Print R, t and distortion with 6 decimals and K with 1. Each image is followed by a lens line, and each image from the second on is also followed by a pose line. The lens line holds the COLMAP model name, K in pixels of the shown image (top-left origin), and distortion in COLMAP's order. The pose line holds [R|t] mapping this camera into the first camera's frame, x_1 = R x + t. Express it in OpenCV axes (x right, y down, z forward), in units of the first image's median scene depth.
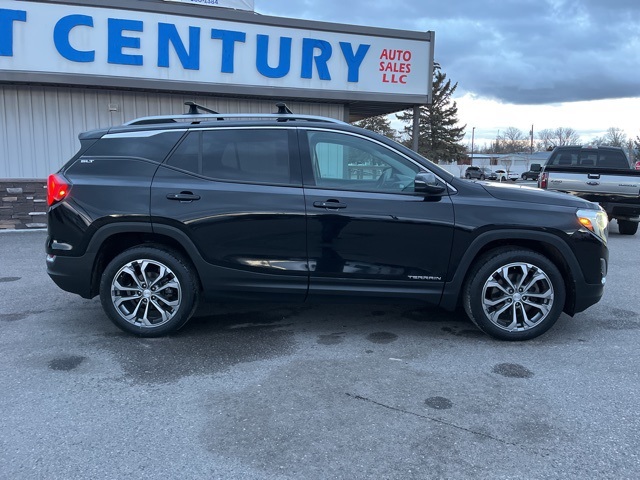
lens RADIAL K [[482.7, 0, 324.7], [0, 482.7, 236.1], [0, 0, 1]] dist [0.072992, -0.091420]
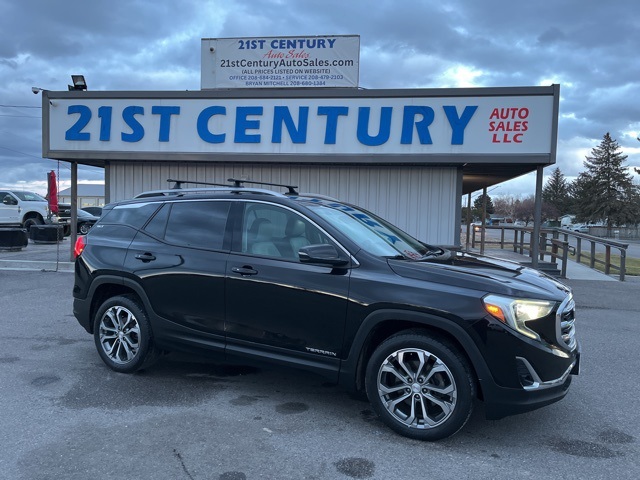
lens RADIAL K [[482.7, 0, 318.5], [0, 482.7, 242.6], [0, 0, 1]] dist [0.072992, -0.091420]
pose [[0.896009, 0.034868, -0.442664, 0.596019], [-0.081159, 0.992979, -0.086061, -0.045262], [0.436555, 0.113038, 0.892548, 0.099229]]
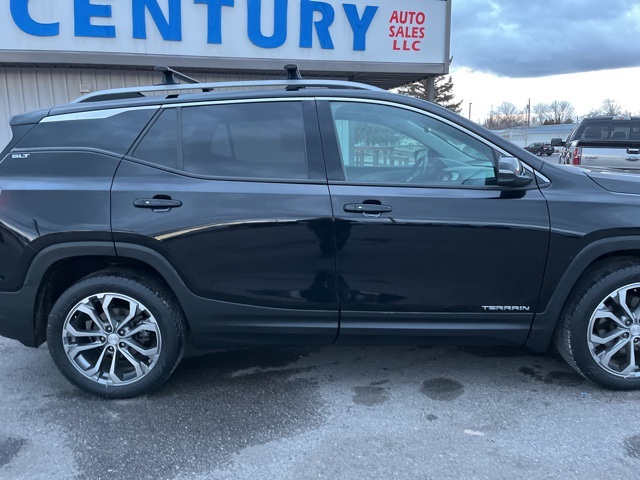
lens RADIAL K [[482.7, 0, 316.0], [0, 482.7, 236.4], [0, 0, 1]] dist [0.072992, -0.091420]
pose [[0.999510, -0.030523, -0.006871, -0.056784], [0.030758, 0.998838, 0.037098, -0.049141], [0.005731, -0.037291, 0.999288, 0.285591]]
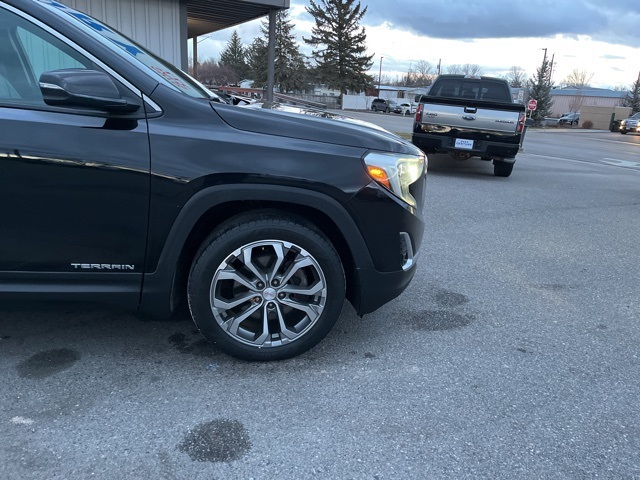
lens RADIAL K [[482.7, 0, 315.0], [0, 482.7, 234.7], [0, 0, 1]] dist [0.072992, -0.091420]
pose [[0.987028, 0.002355, 0.160532, 0.340653], [-0.024634, 0.990274, 0.136935, -0.032435], [-0.158648, -0.139113, 0.977486, 0.393191]]
